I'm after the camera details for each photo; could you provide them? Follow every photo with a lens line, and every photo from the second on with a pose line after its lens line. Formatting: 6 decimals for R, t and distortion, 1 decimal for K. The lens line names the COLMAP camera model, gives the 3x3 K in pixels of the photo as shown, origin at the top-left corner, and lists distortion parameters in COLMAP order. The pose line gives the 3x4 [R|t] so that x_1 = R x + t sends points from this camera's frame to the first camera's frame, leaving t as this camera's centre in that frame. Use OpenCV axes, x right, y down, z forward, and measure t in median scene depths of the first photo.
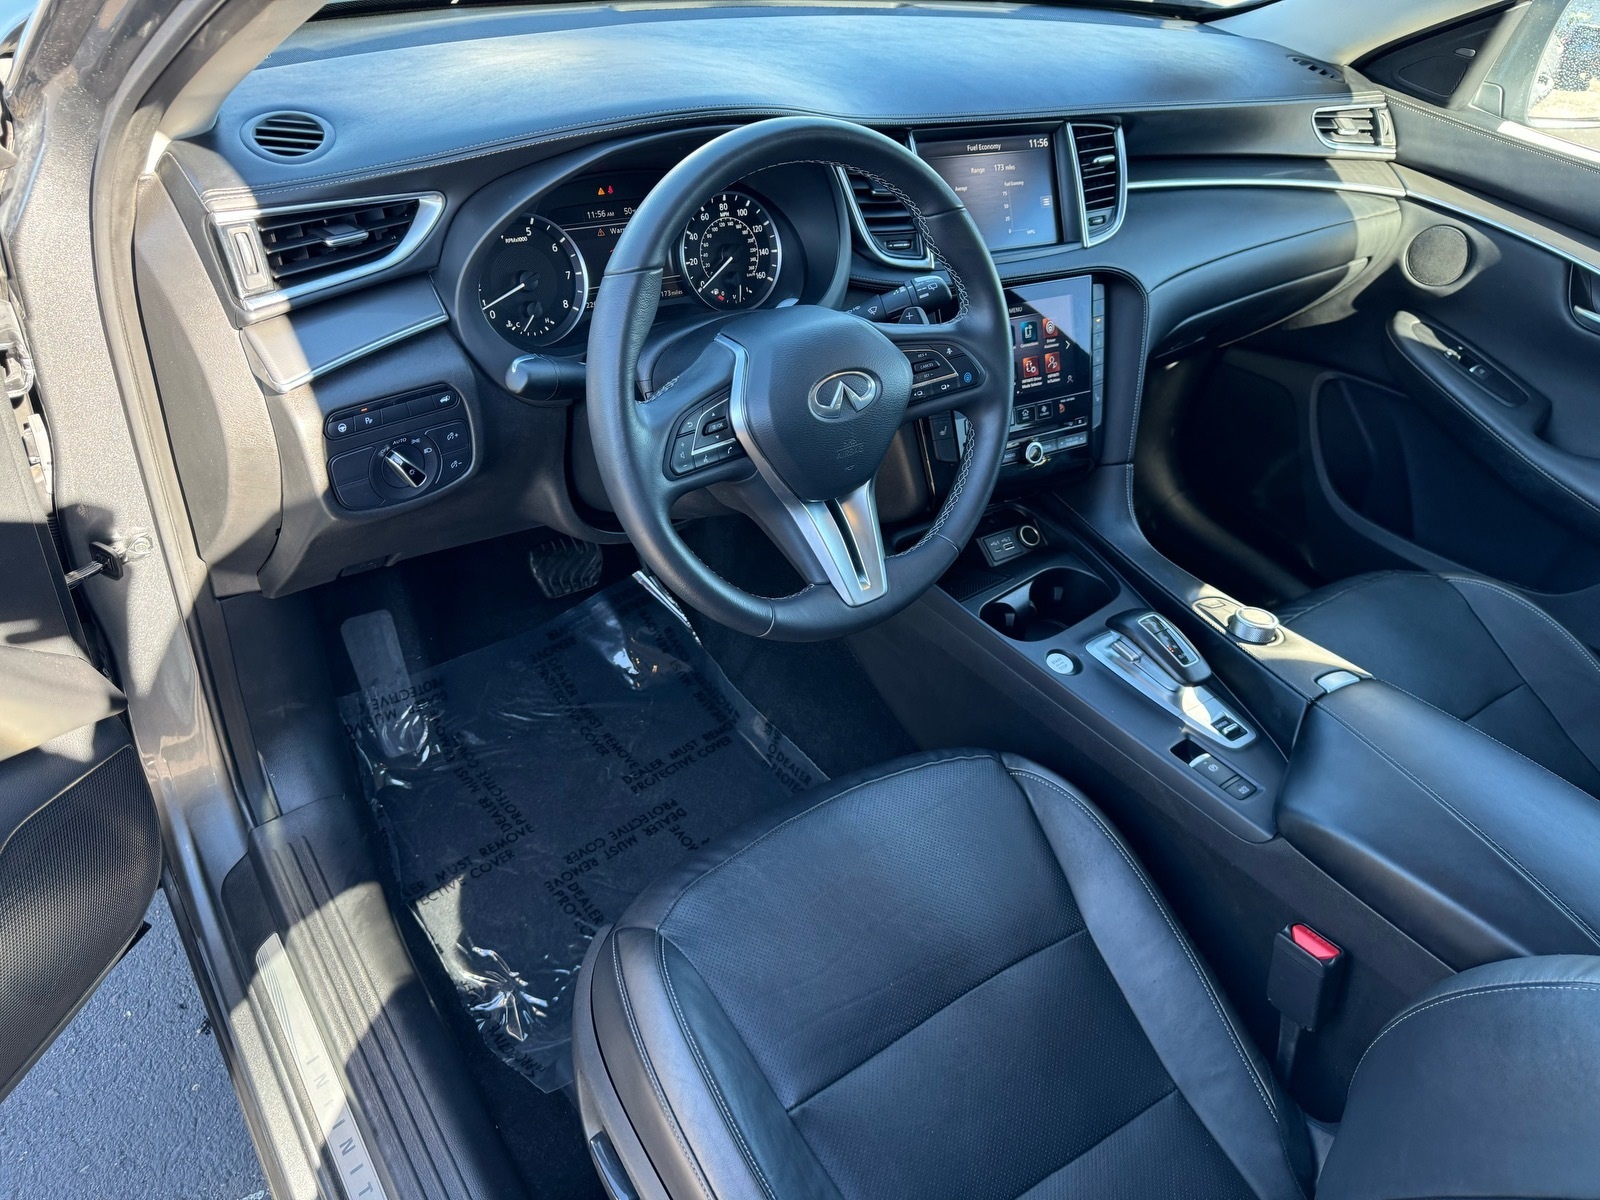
lens RADIAL K [[1139.7, 0, 779.7], [0, 1139.7, 604.9], [0, 0, 1]] dist [0.152630, -0.243574]
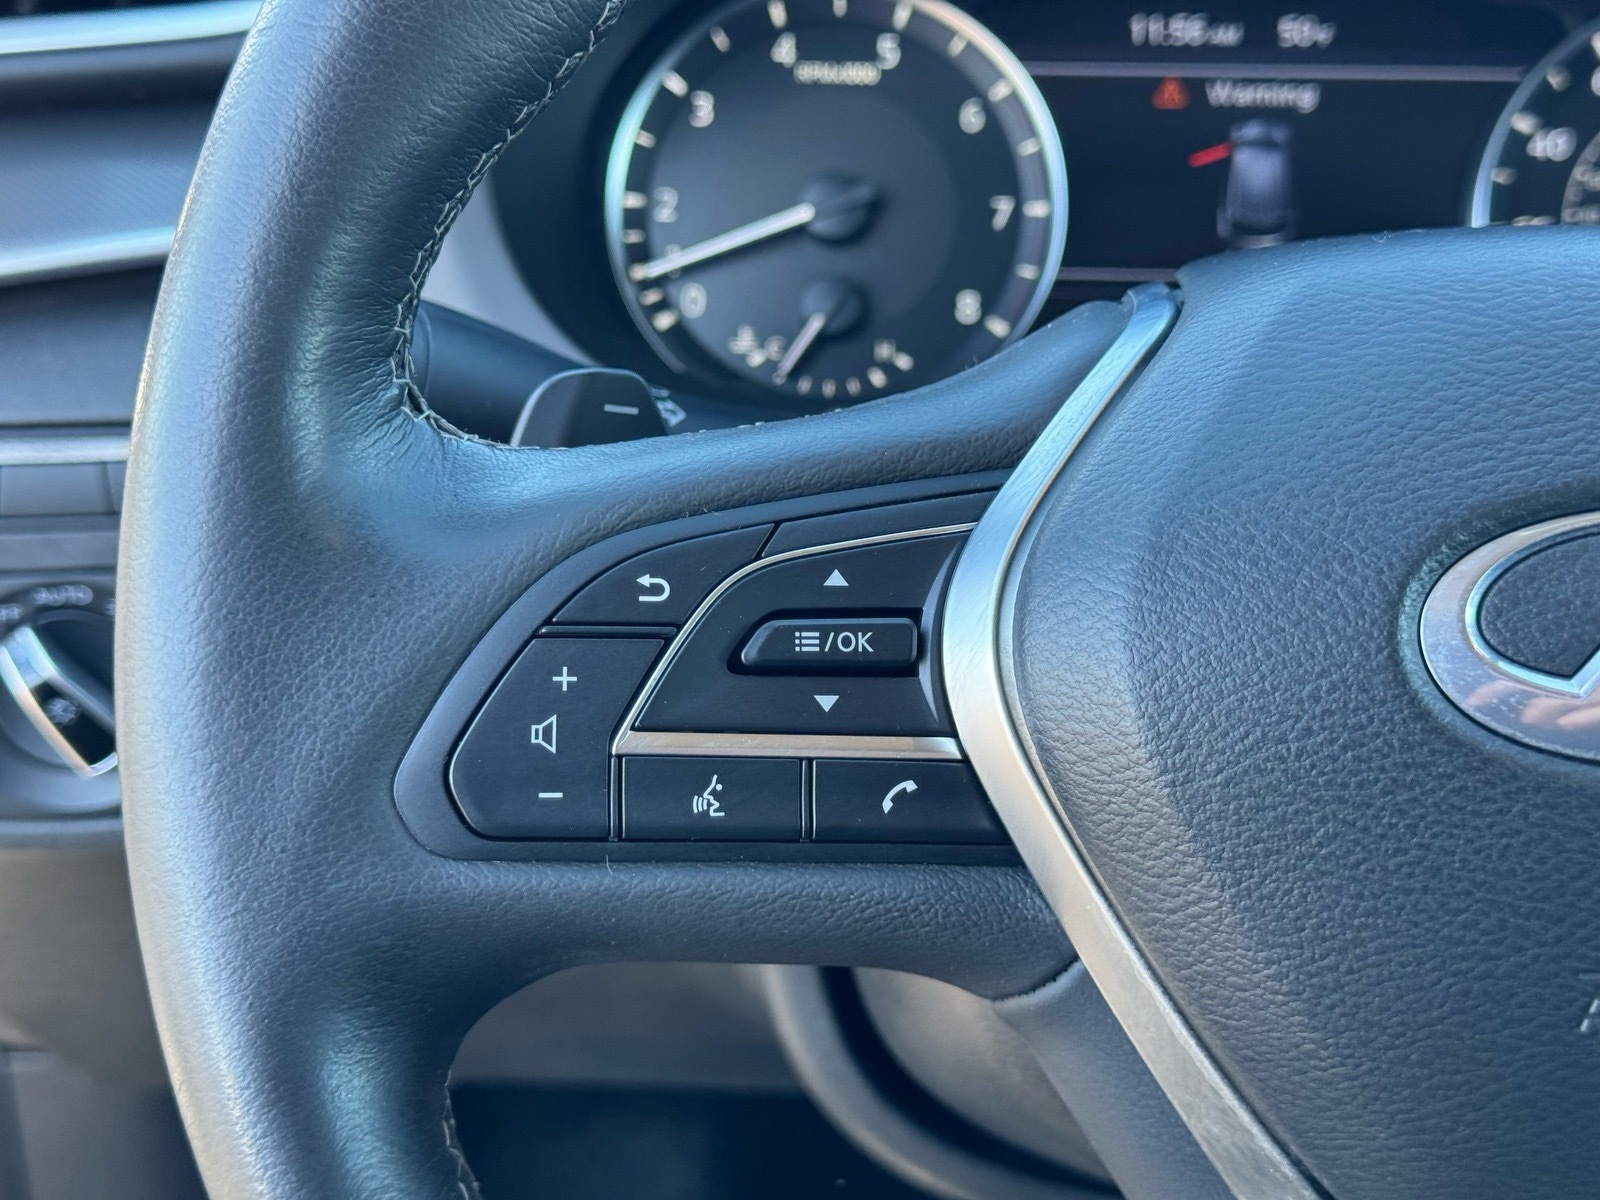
lens RADIAL K [[2227.5, 0, 794.9], [0, 2227.5, 605.0], [0, 0, 1]] dist [0.131913, -0.101327]
pose [[0.799656, 0.141527, -0.583541, 0.101161], [-0.303555, 0.933778, -0.189506, -0.071783], [0.518078, 0.328676, 0.789663, 0.533303]]
